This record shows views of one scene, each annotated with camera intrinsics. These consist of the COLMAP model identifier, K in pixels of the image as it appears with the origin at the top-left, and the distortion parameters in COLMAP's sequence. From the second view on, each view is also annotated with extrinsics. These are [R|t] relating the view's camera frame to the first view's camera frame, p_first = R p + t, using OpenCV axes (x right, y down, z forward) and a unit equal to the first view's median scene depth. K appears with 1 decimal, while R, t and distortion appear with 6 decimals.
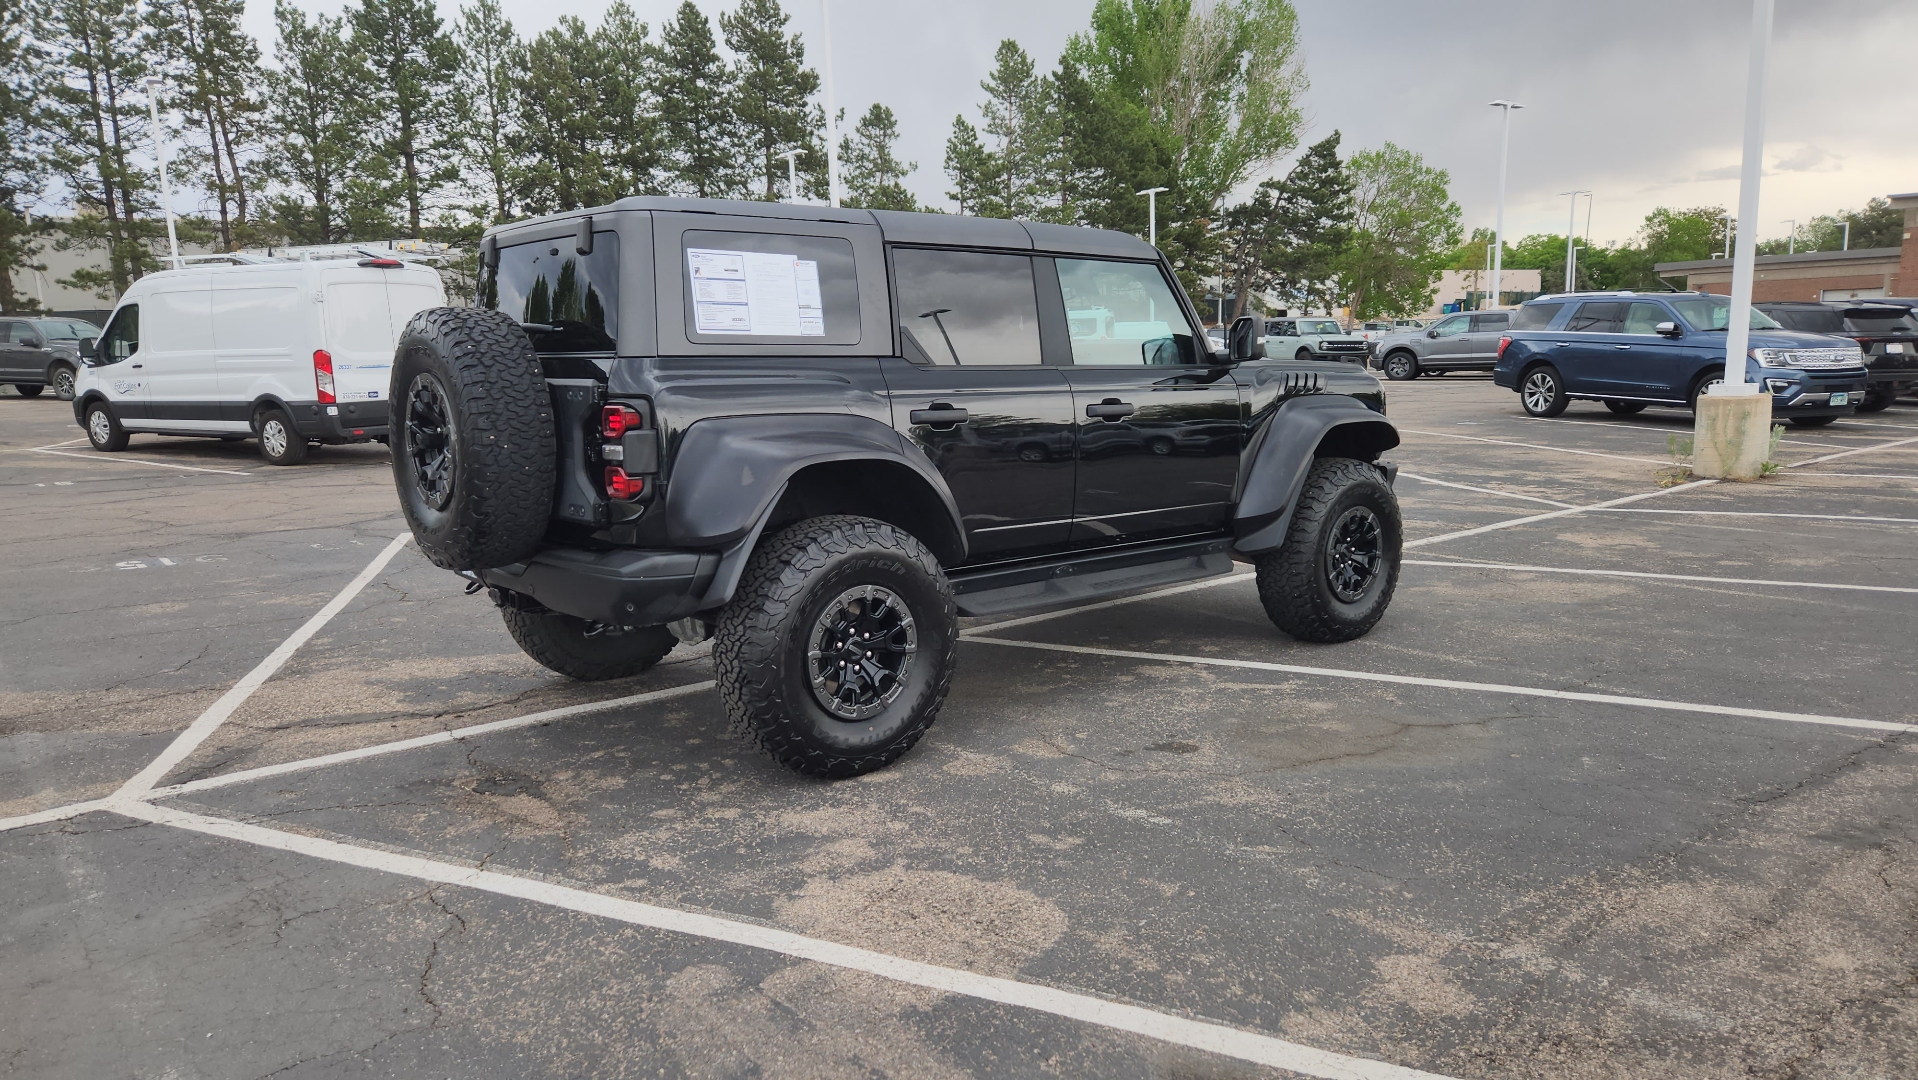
lens RADIAL K [[1281.4, 0, 931.3], [0, 1281.4, 557.1], [0, 0, 1]] dist [0.069289, -0.053835]
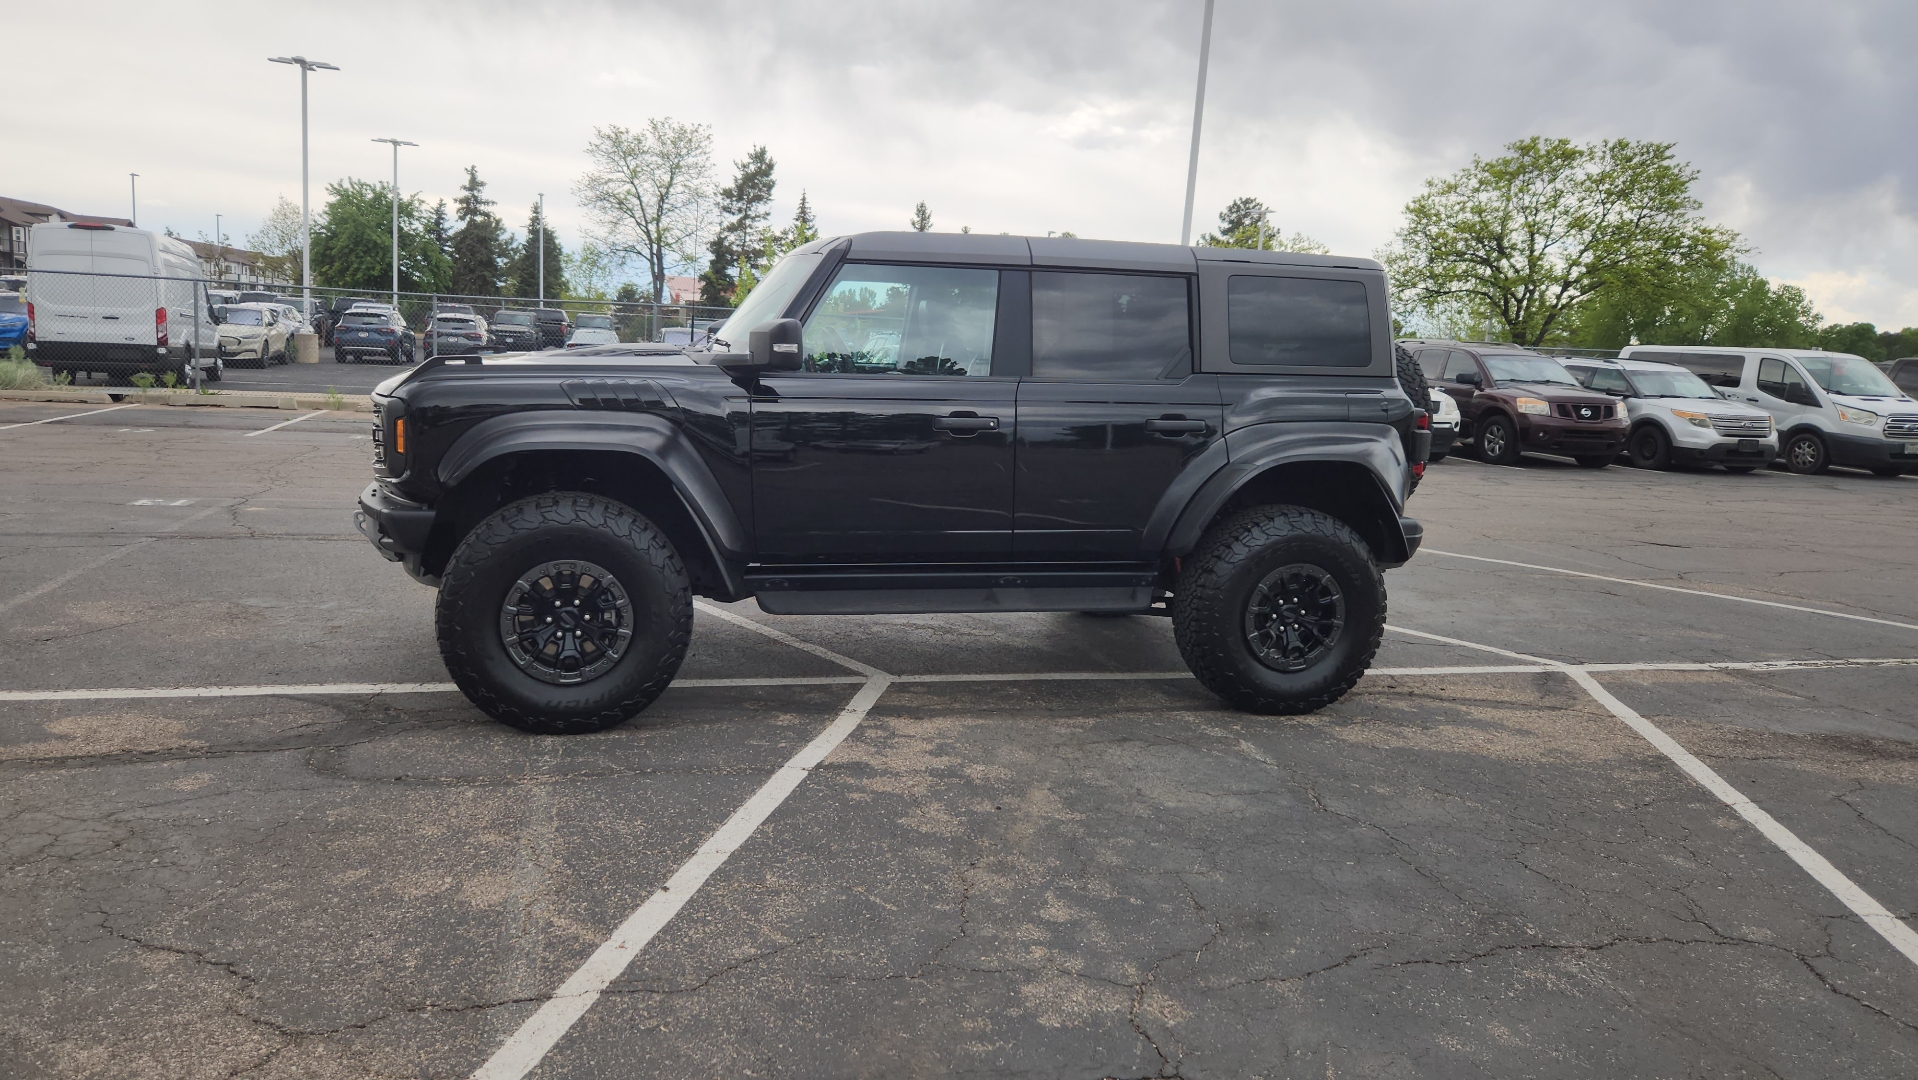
lens RADIAL K [[1282.3, 0, 920.6], [0, 1282.3, 522.8], [0, 0, 1]] dist [0.069418, -0.053809]
pose [[-0.905058, -0.086666, 0.416364, -0.379099], [0.035404, 0.960264, 0.276838, -0.292873], [-0.423812, 0.265295, -0.866026, 1.786843]]
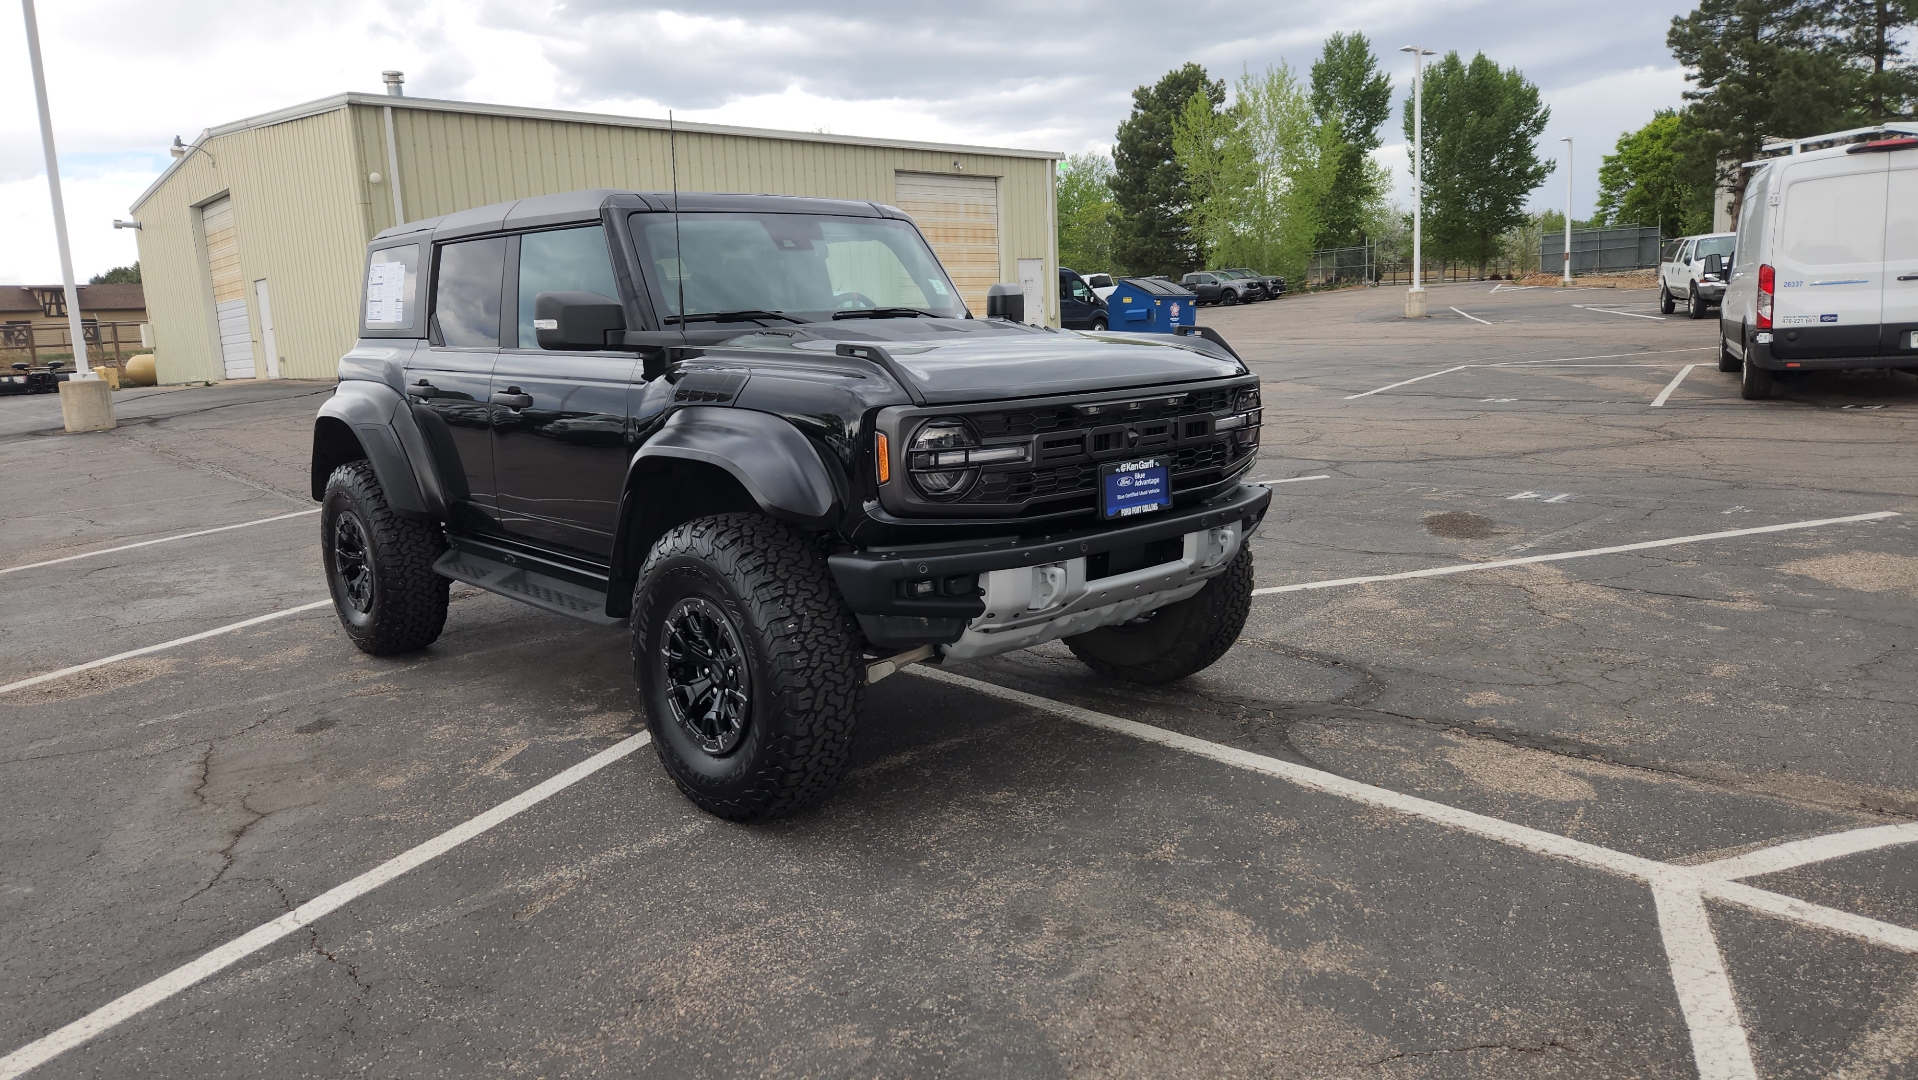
lens RADIAL K [[1282.3, 0, 925.5], [0, 1282.3, 544.2], [0, 0, 1]] dist [0.069418, -0.053809]
pose [[0.034939, 0.190185, -0.981126, 0.897841], [-0.117395, 0.975710, 0.184954, -0.183538], [0.992470, 0.108718, 0.056417, 1.049865]]
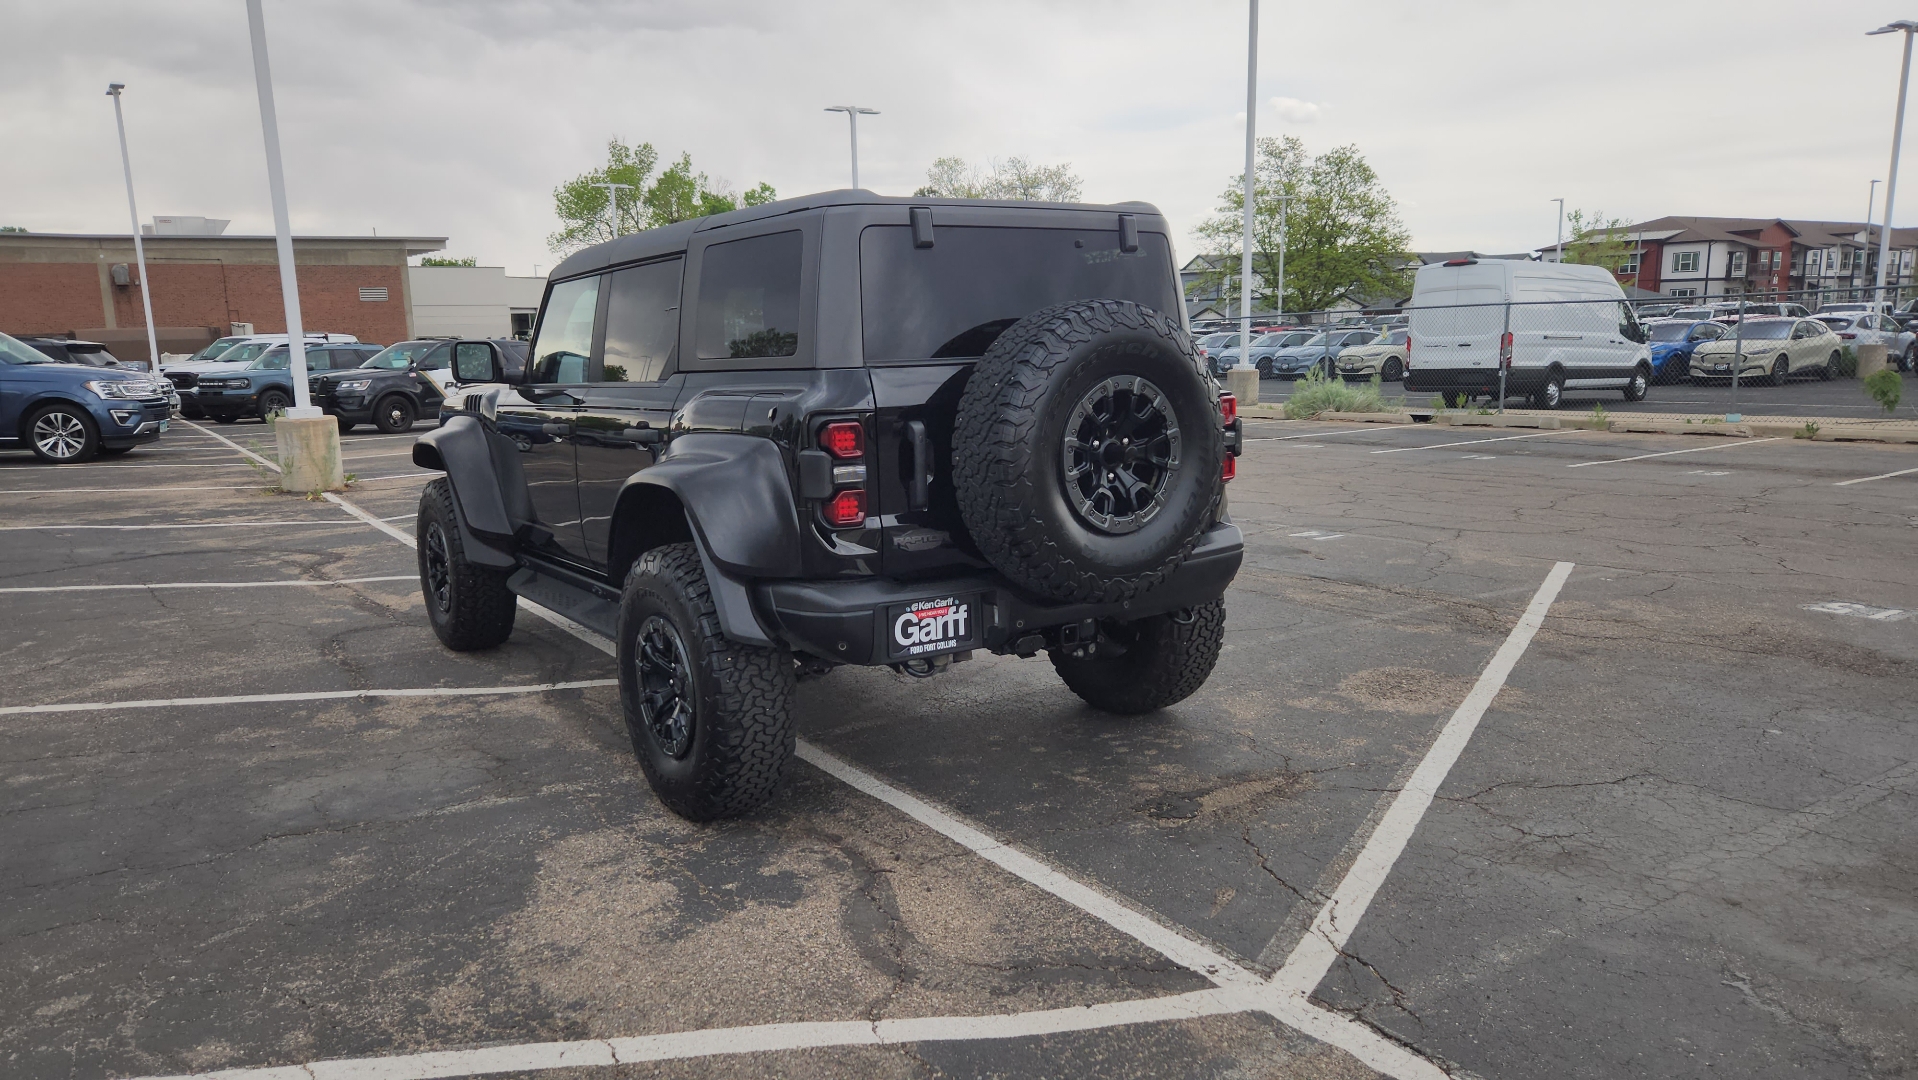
lens RADIAL K [[1282.3, 0, 923.8], [0, 1282.3, 550.7], [0, 0, 1]] dist [0.069418, -0.053809]
pose [[0.101968, -0.145731, 0.984055, -0.880114], [0.182855, 0.975102, 0.125458, -0.111470], [-0.977838, 0.167147, 0.126076, 0.724955]]
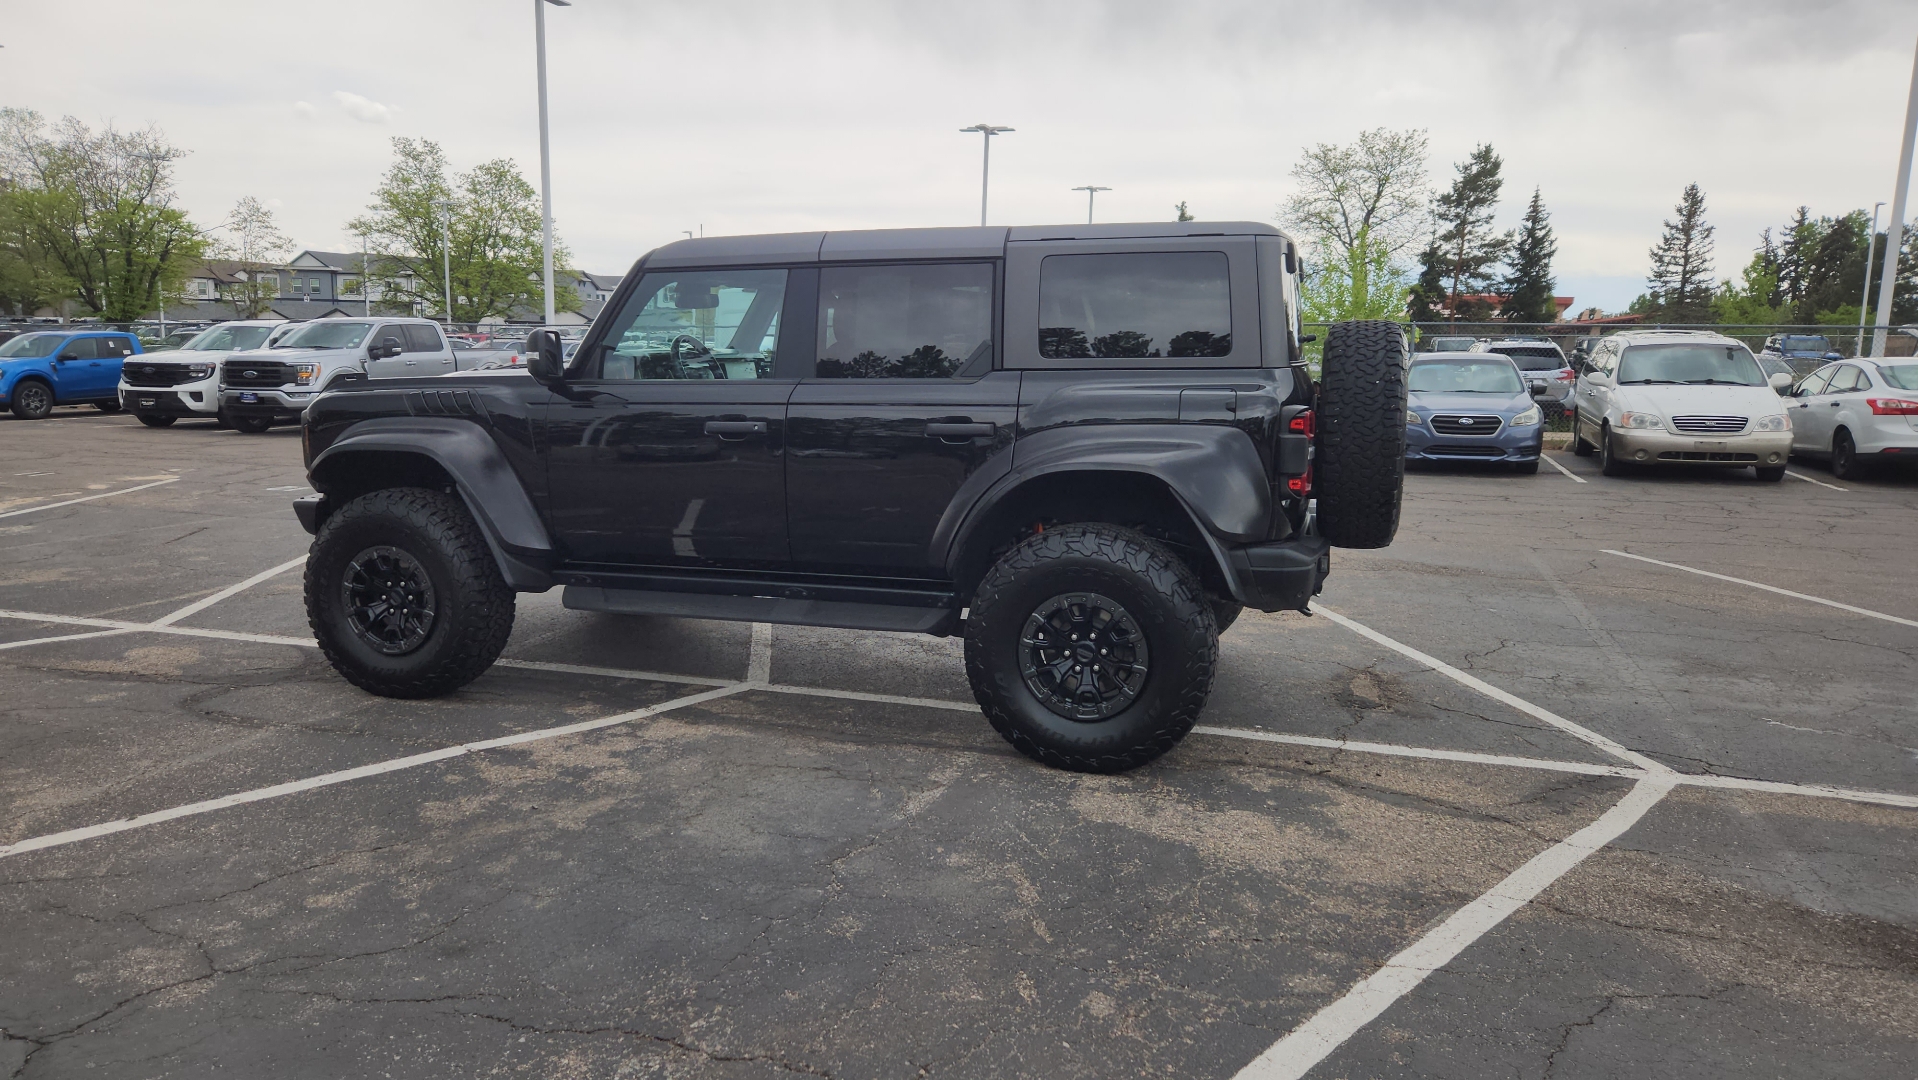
lens RADIAL K [[1282.3, 0, 933.7], [0, 1282.3, 525.0], [0, 0, 1]] dist [0.069418, -0.053809]
pose [[-0.541997, -0.104830, 0.833816, -0.801012], [0.136768, 0.967958, 0.210597, -0.219573], [-0.829177, 0.228182, -0.510293, 1.371846]]
